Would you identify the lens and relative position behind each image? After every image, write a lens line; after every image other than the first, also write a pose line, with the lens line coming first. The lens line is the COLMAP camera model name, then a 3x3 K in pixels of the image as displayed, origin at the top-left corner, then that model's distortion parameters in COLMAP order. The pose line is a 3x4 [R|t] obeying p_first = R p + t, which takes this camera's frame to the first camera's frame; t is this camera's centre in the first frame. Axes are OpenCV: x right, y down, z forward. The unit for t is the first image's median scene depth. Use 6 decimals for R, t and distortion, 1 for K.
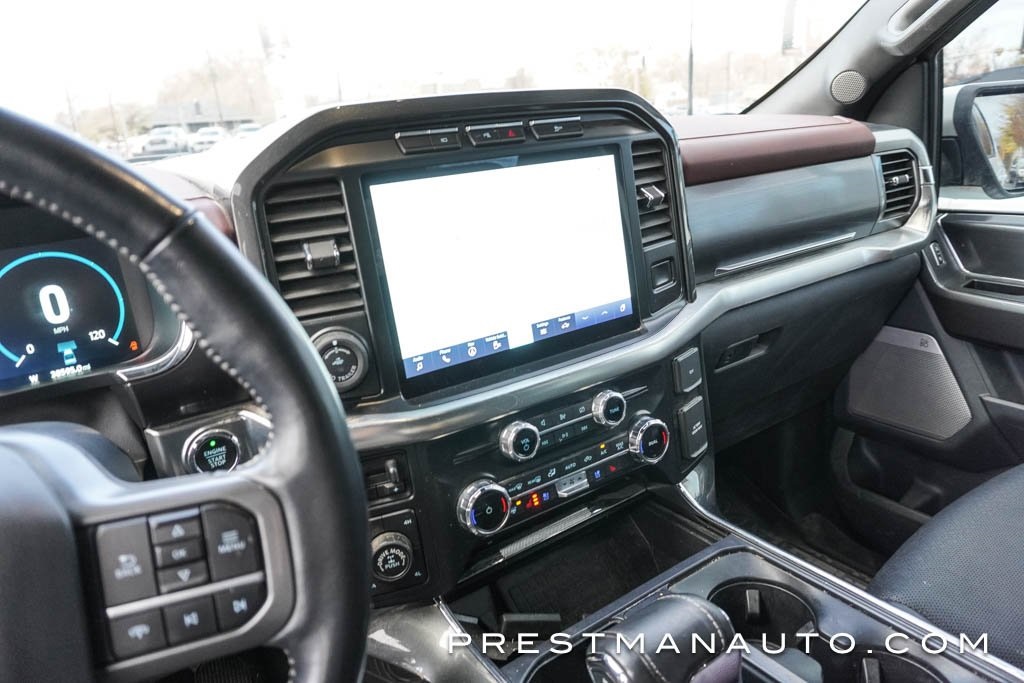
lens RADIAL K [[689.0, 0, 508.2], [0, 689.0, 344.9], [0, 0, 1]] dist [-0.038168, 0.021560]
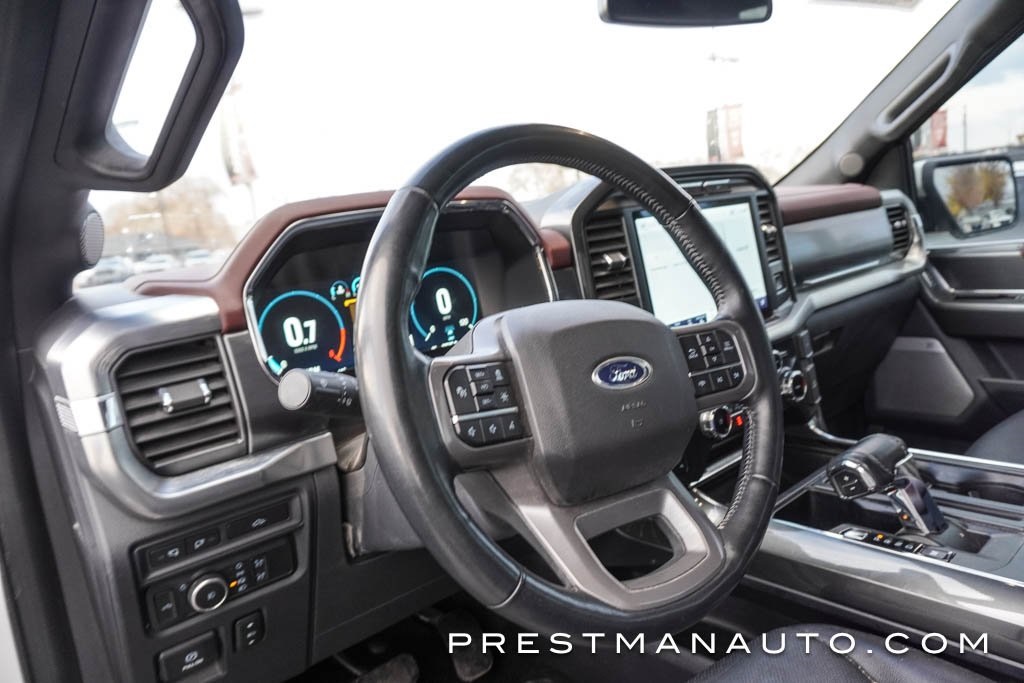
lens RADIAL K [[689.0, 0, 519.8], [0, 689.0, 341.3], [0, 0, 1]] dist [-0.038168, 0.021560]
pose [[0.994293, -0.063250, 0.085913, -0.352630], [0.076169, 0.984727, -0.156557, 0.159990], [-0.074699, 0.162207, 0.983925, -0.298691]]
